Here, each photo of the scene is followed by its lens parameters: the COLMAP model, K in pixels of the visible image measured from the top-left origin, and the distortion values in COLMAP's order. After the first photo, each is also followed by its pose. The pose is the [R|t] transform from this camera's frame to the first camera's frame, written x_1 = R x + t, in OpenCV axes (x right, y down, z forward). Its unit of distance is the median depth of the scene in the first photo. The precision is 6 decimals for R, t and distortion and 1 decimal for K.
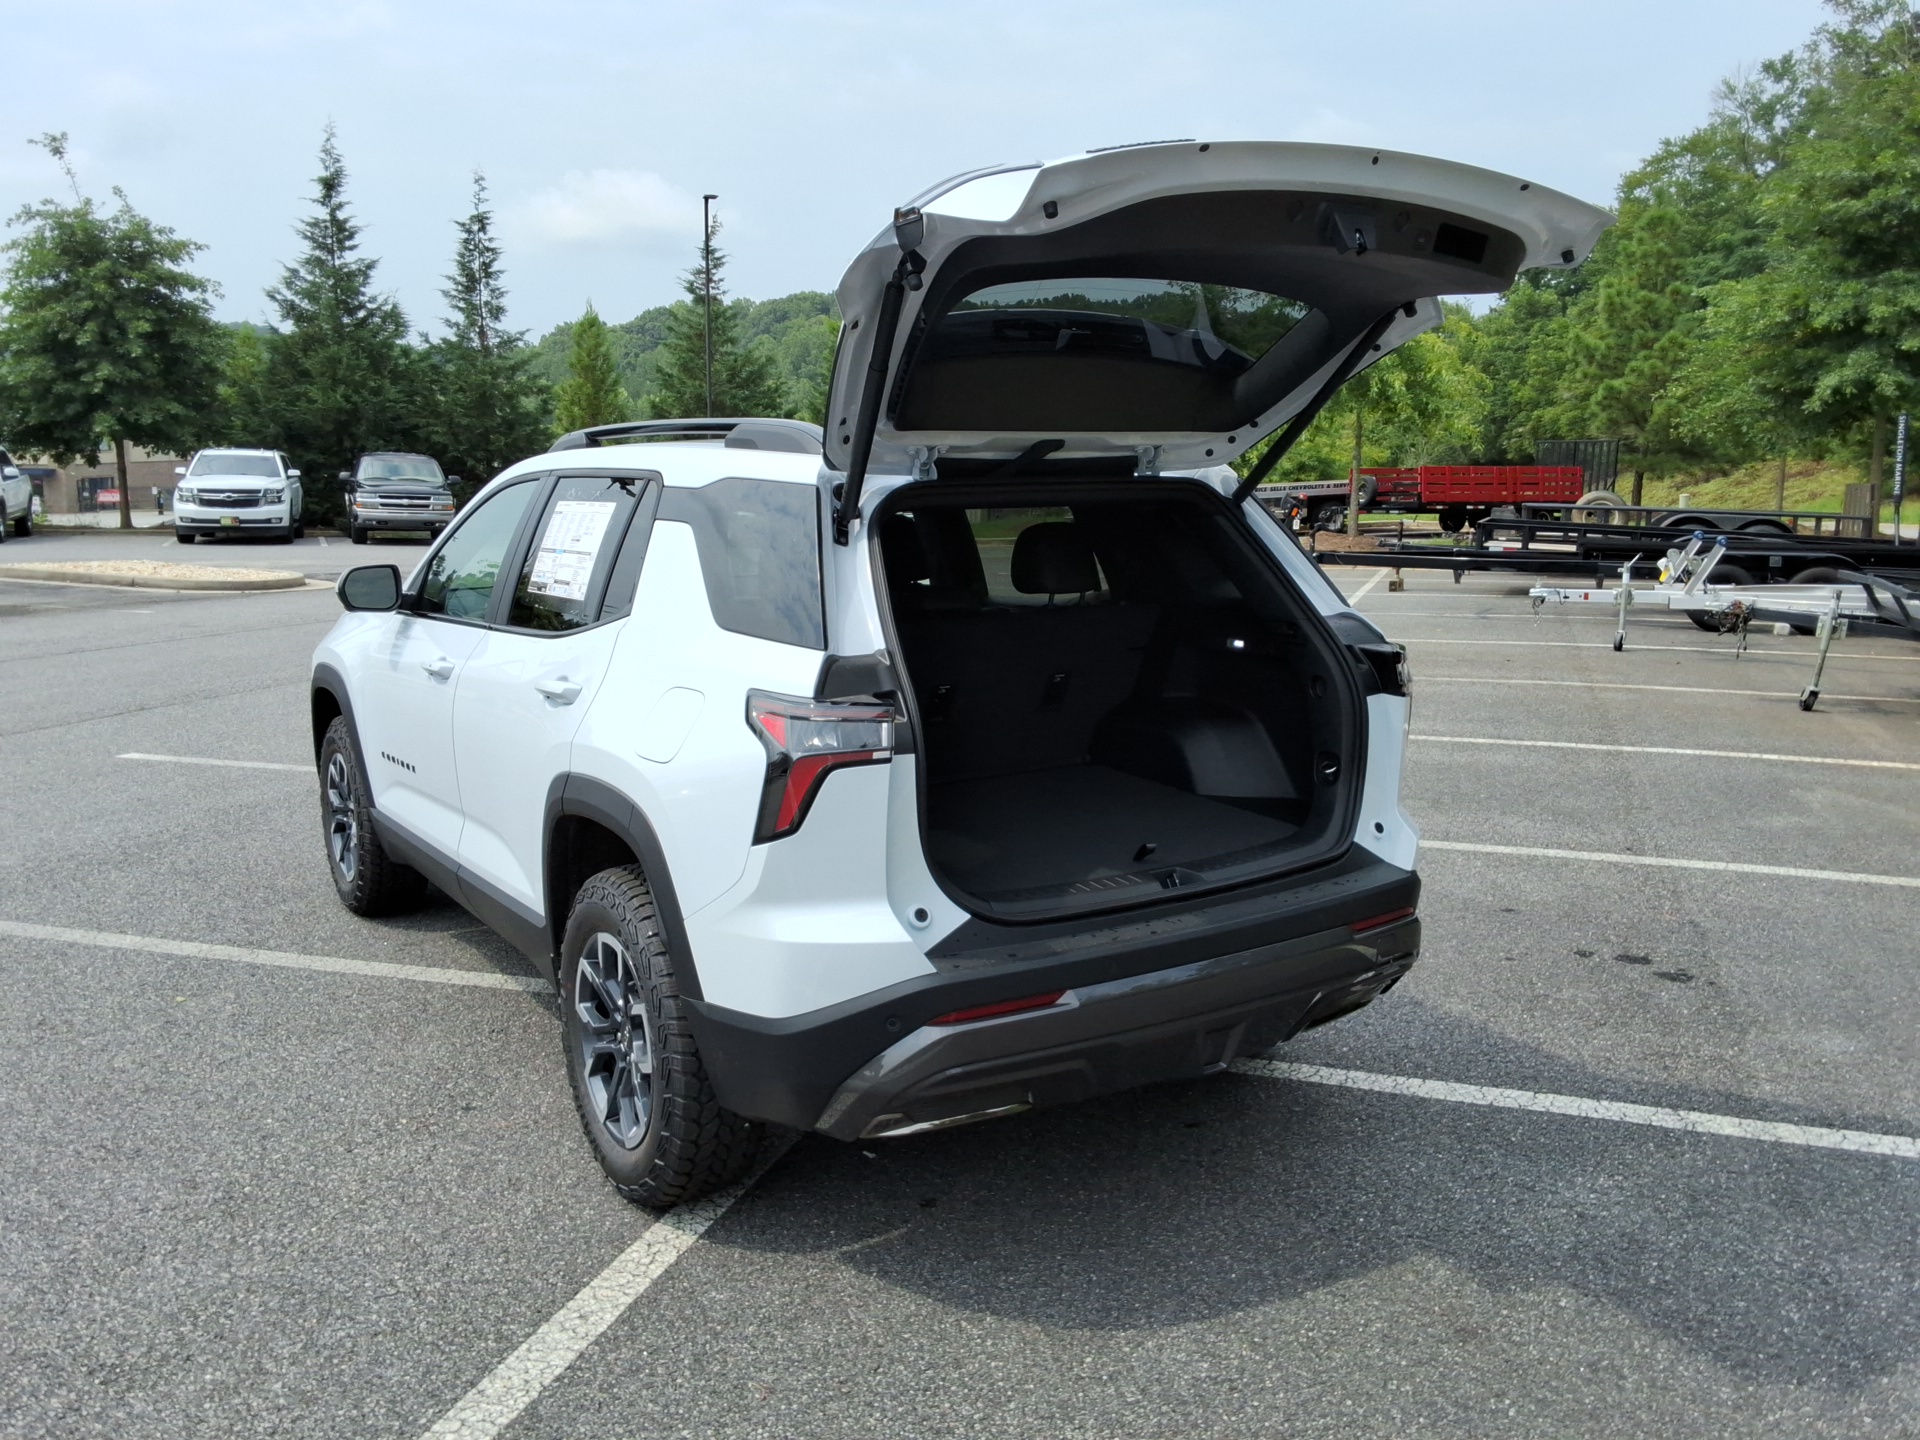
lens RADIAL K [[1550.7, 0, 973.8], [0, 1550.7, 703.2], [0, 0, 1]] dist [0.110397, -0.178470]
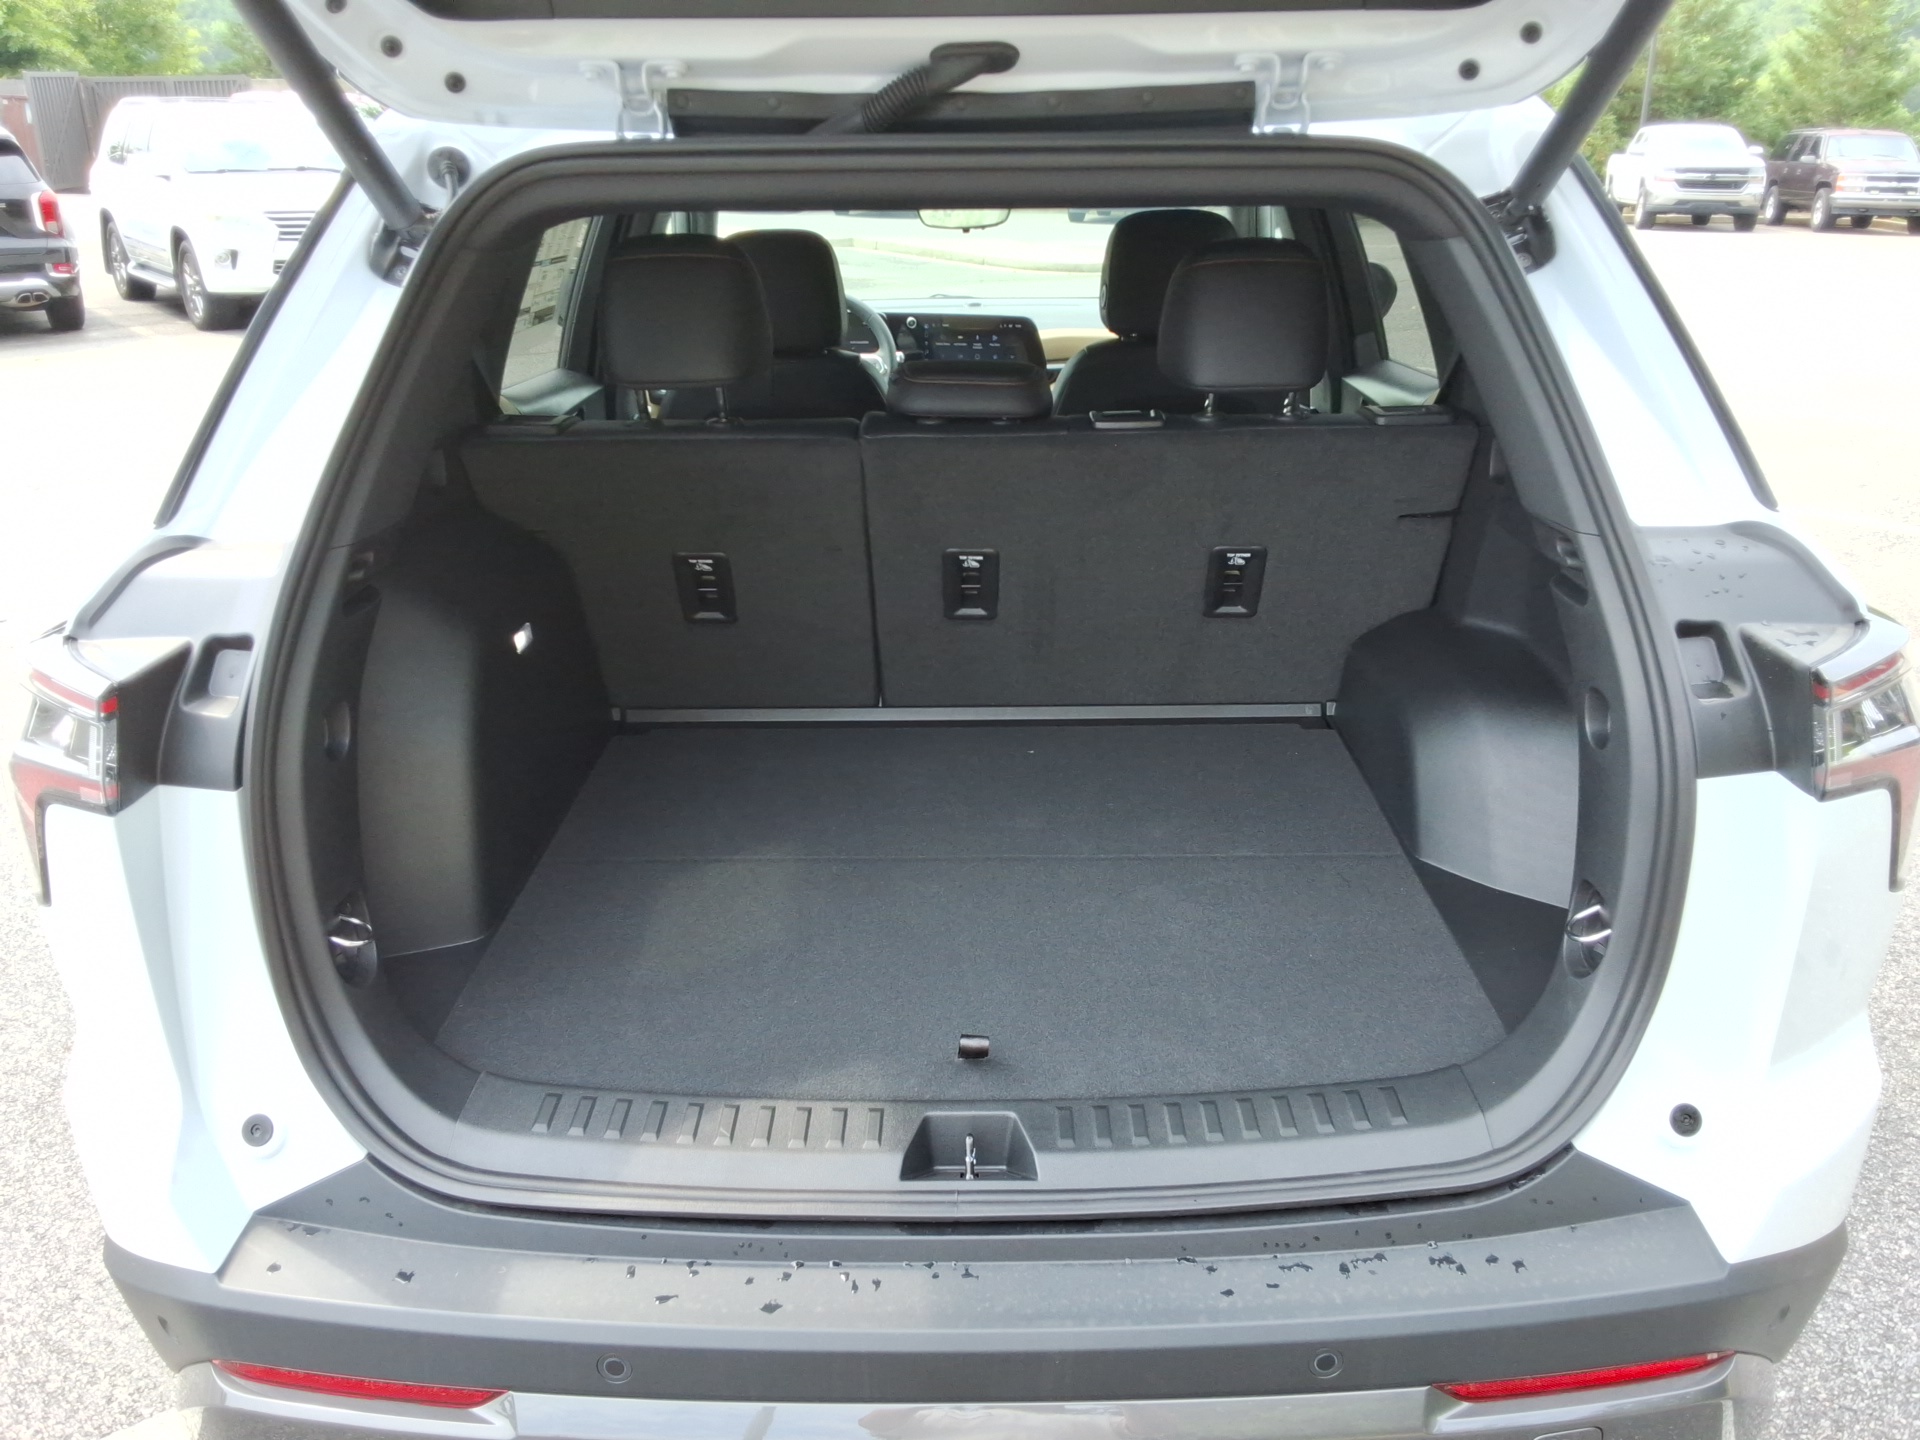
lens RADIAL K [[1571.2, 0, 966.9], [0, 1571.2, 693.4], [0, 0, 1]] dist [-0.005318, -0.008166]
pose [[0.833098, 0.182436, -0.522173, 0.030274], [-0.079734, 0.973791, 0.213009, -0.008874], [0.547348, -0.135823, 0.825810, 0.062804]]
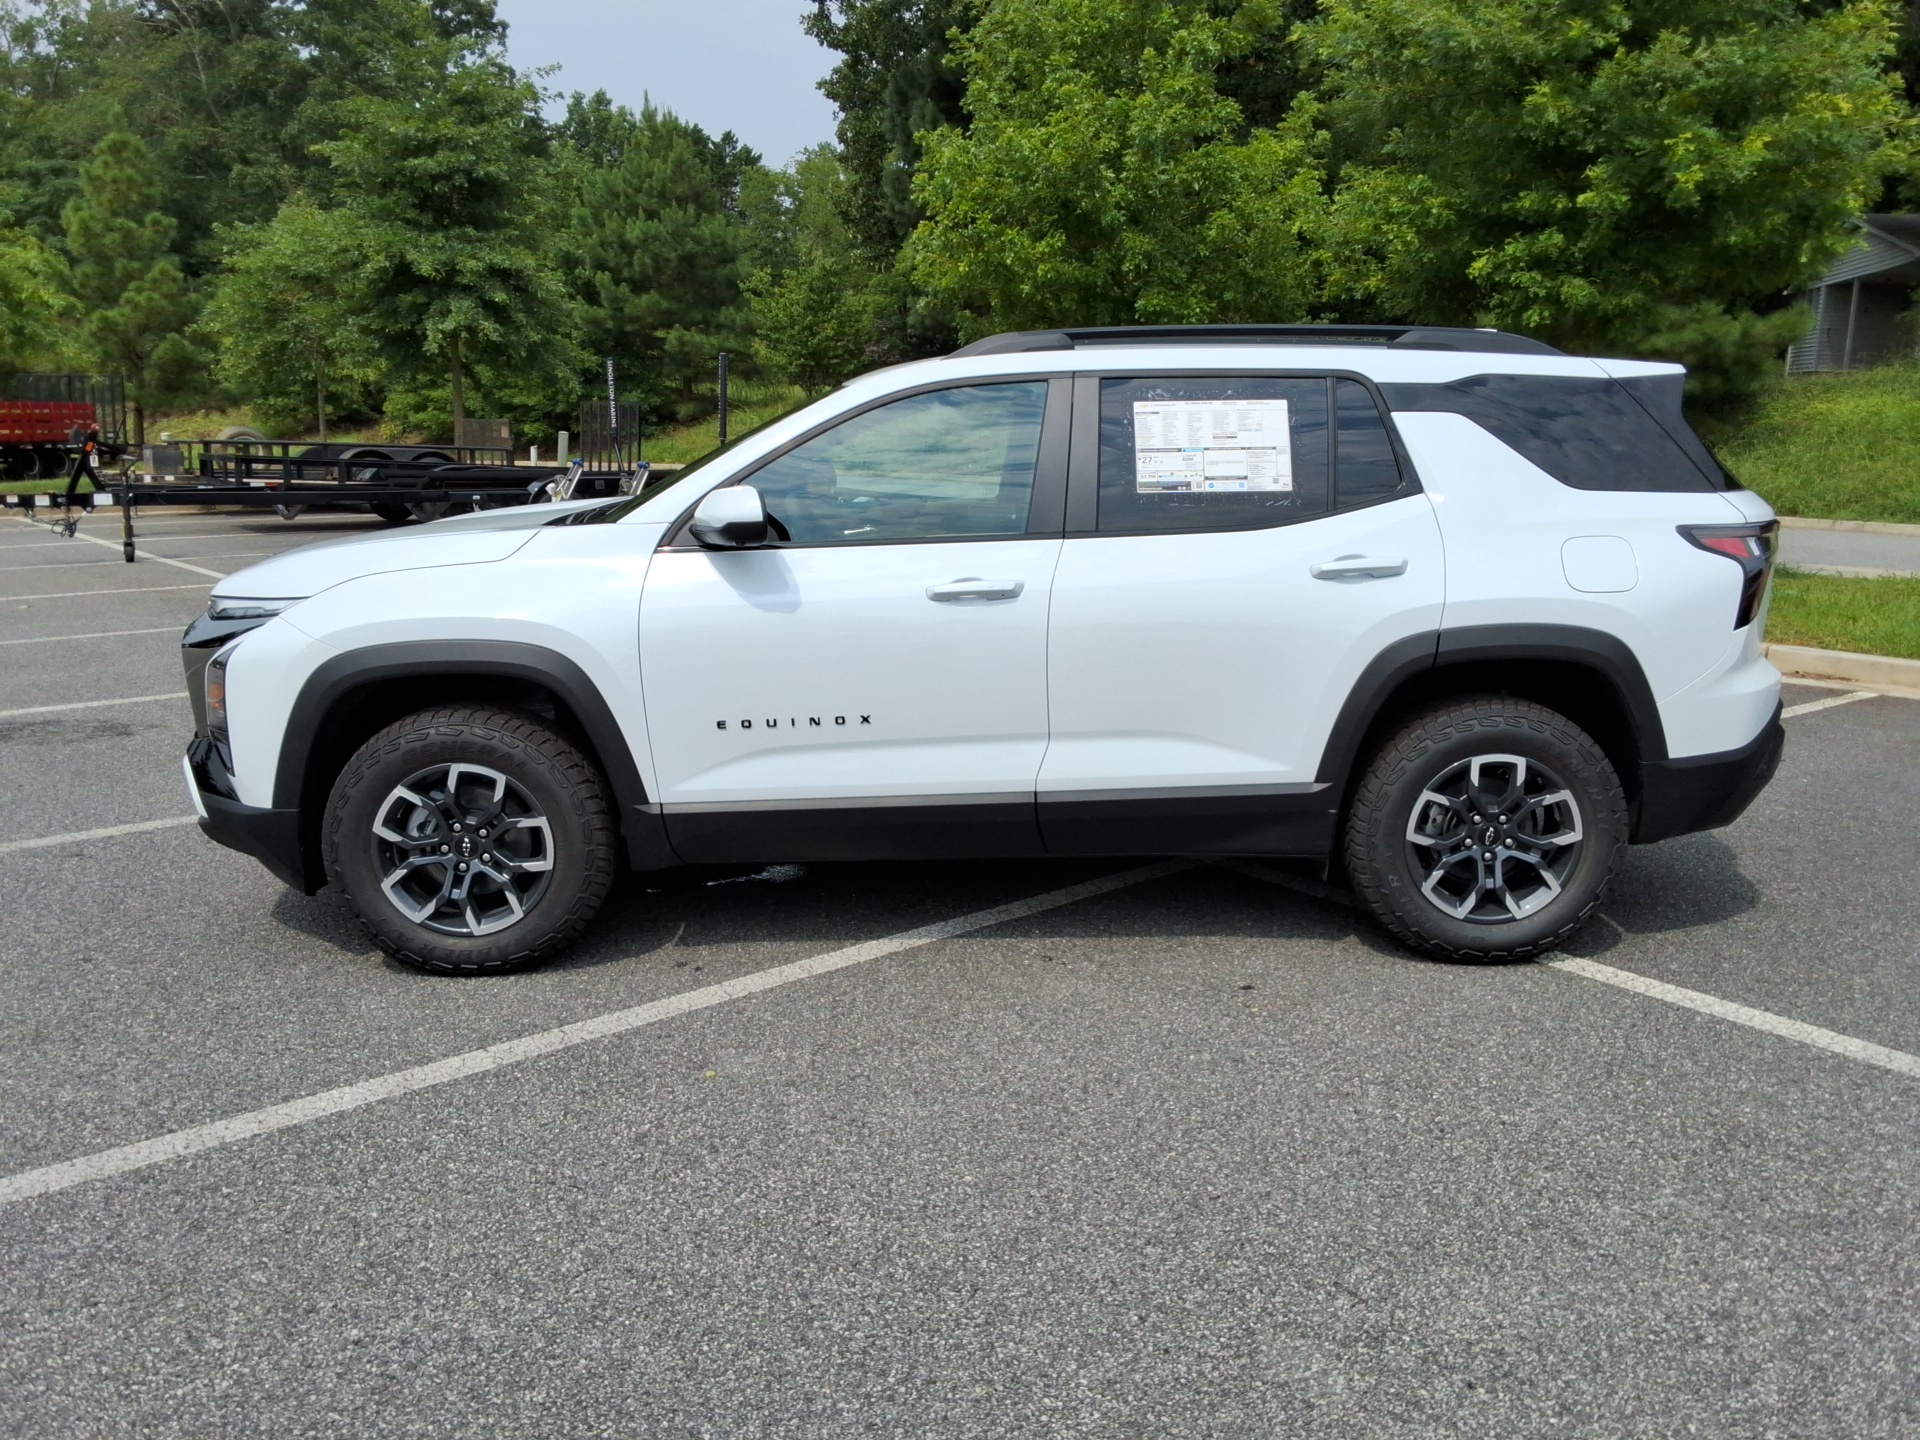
lens RADIAL K [[1550.7, 0, 973.8], [0, 1550.7, 703.2], [0, 0, 1]] dist [0.110397, -0.178470]
pose [[0.523389, -0.154118, 0.838040, -0.150007], [0.124541, 0.986781, 0.103691, -0.006904], [-0.842943, 0.050100, 0.535665, 0.070759]]
